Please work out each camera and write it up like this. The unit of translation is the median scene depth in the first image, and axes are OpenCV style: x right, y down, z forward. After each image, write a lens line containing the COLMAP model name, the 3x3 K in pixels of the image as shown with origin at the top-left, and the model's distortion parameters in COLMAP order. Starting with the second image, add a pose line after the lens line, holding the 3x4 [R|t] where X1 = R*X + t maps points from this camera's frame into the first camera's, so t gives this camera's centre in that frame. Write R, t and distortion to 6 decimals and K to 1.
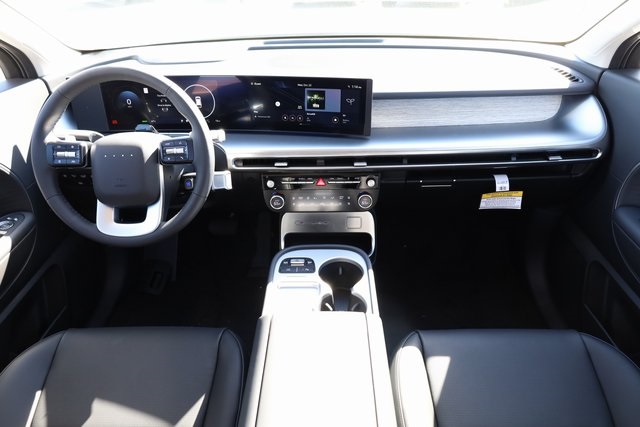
lens RADIAL K [[436.2, 0, 320.0], [0, 436.2, 213.5], [0, 0, 1]] dist [0.007608, 0.004018]
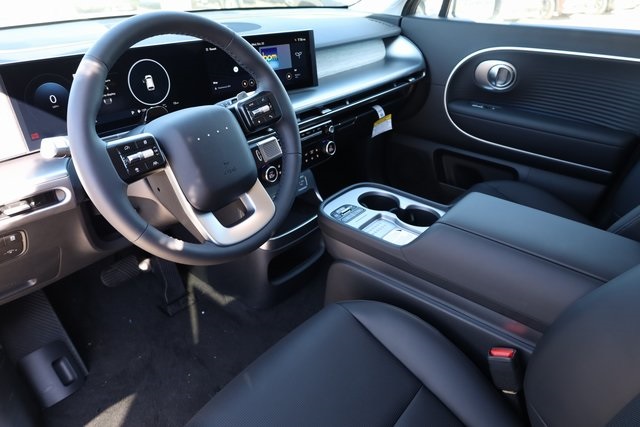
lens RADIAL K [[436.2, 0, 320.0], [0, 436.2, 213.5], [0, 0, 1]] dist [0.007608, 0.004018]
pose [[0.625615, -0.359122, 0.692559, -0.727874], [0.397441, 0.910622, 0.113174, -0.014587], [-0.671302, 0.204448, 0.712428, 0.310449]]
